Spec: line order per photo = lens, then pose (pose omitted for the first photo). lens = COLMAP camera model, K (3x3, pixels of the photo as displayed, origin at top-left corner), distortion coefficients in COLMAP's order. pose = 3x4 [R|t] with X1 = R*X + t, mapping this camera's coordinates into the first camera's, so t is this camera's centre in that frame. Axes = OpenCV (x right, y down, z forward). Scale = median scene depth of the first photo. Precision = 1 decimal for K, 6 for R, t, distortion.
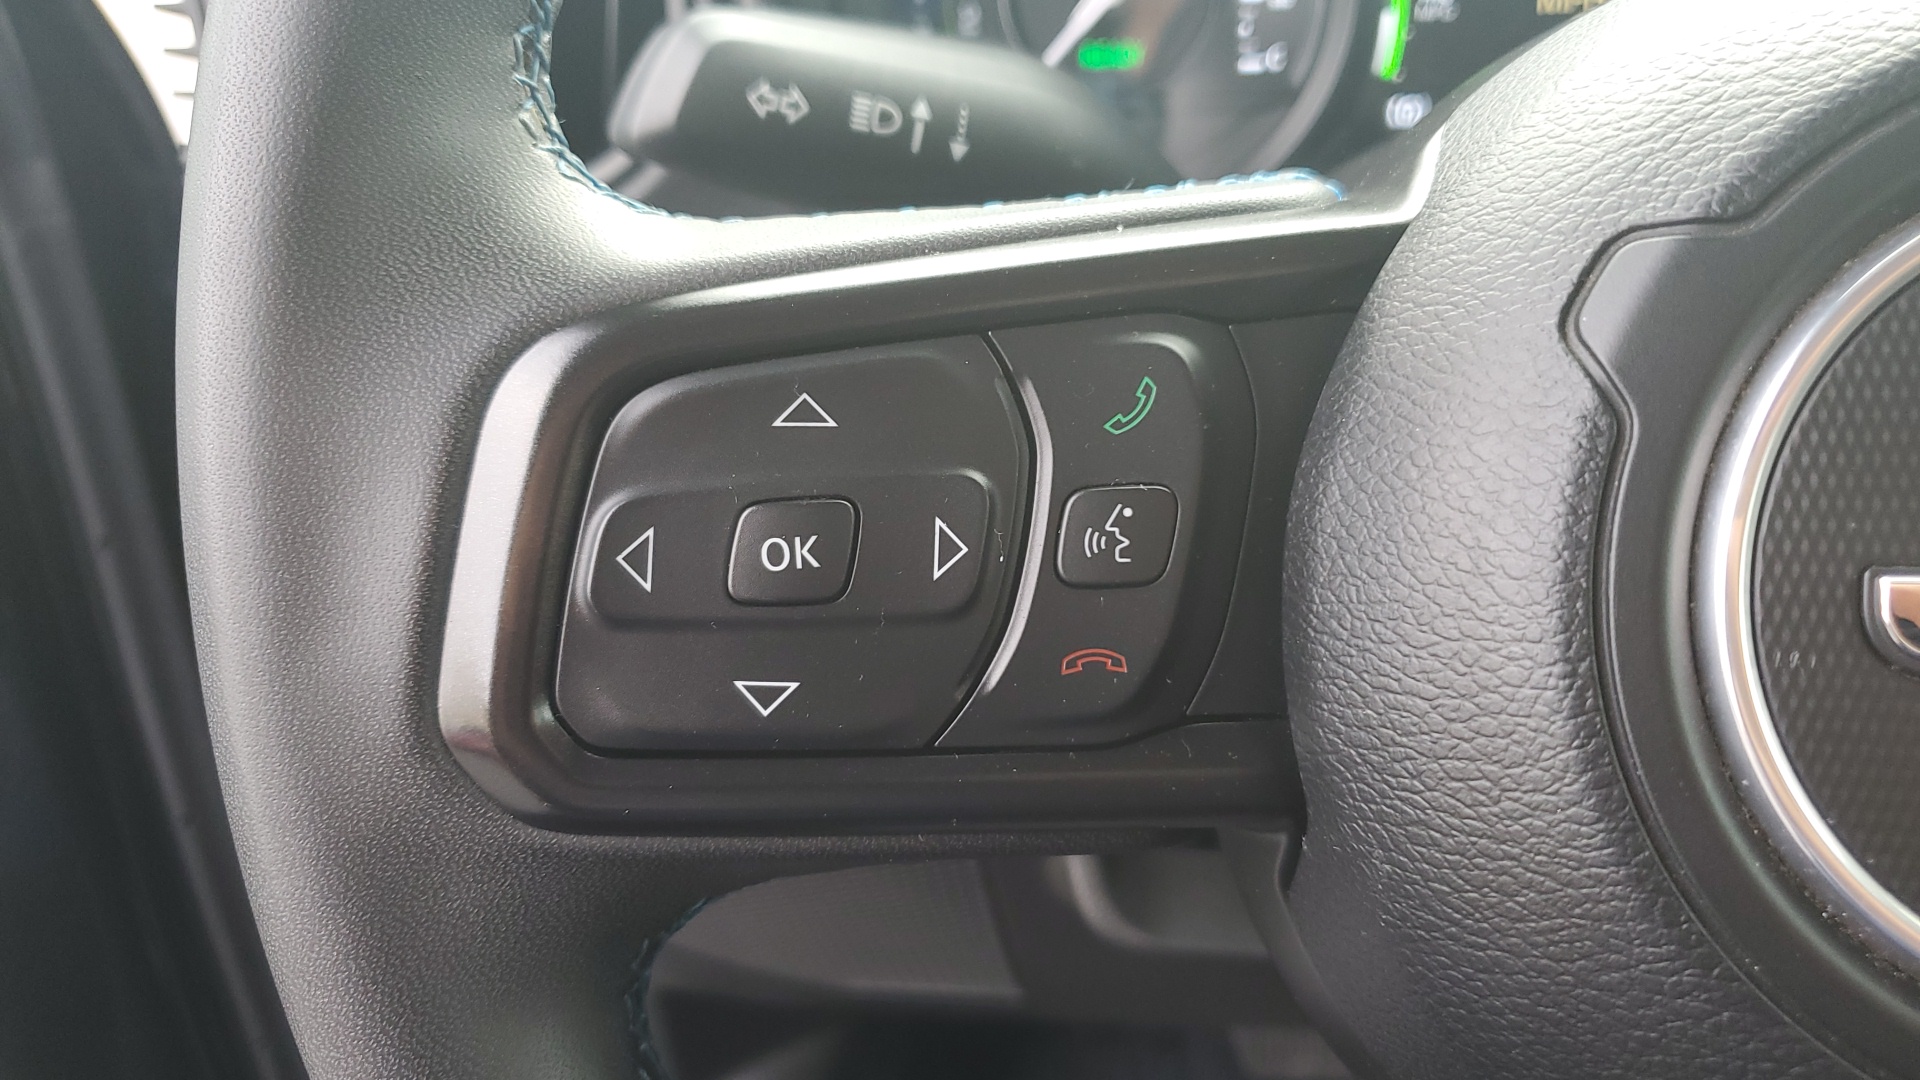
lens RADIAL K [[1476.7, 0, 1009.8], [0, 1476.7, 538.4], [0, 0, 1]] dist [0.001652, -0.000491]
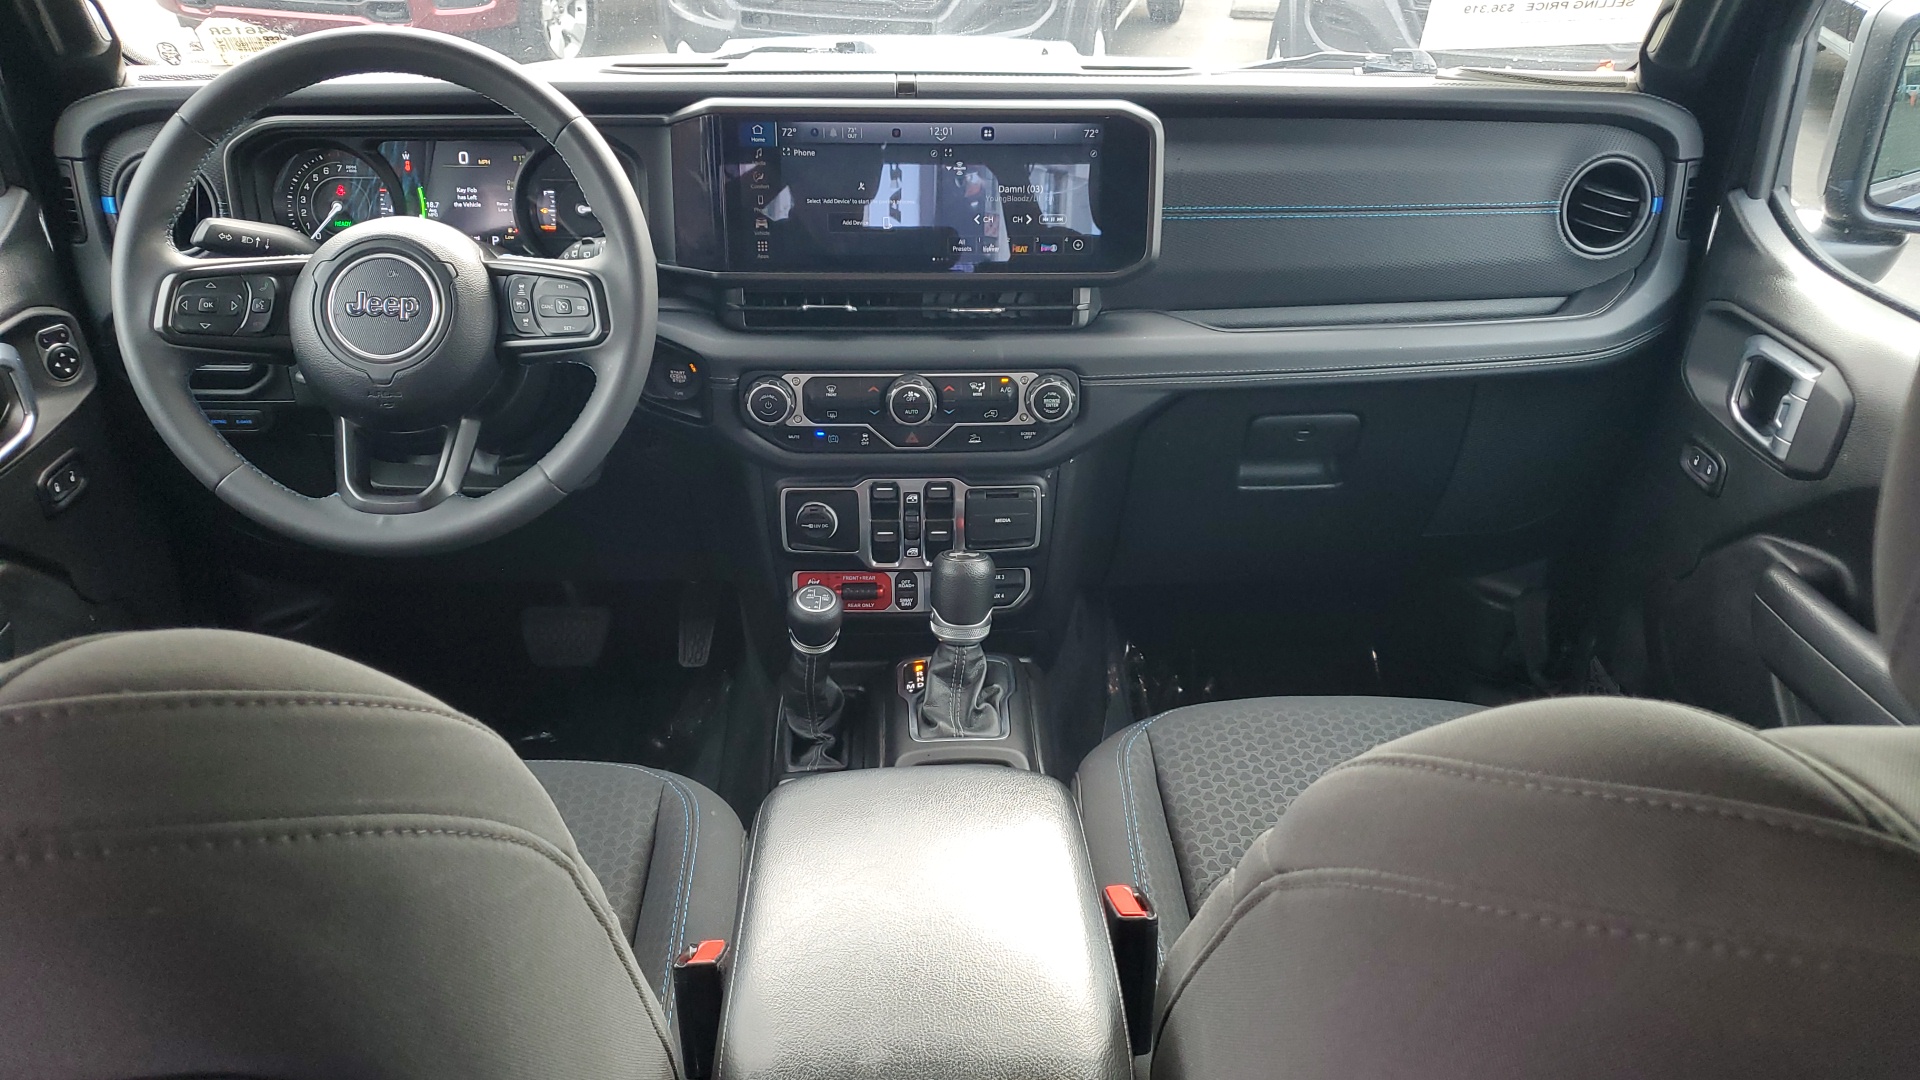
lens RADIAL K [[1431.5, 0, 969.7], [0, 1431.5, 537.4], [0, 0, 1]] dist [0.175465, -0.422962]
pose [[0.983647, 0.007858, 0.179936, 2.049491], [0.001006, 0.998793, -0.049115, 1.369762], [-0.180105, 0.048493, 0.982451, -6.012522]]
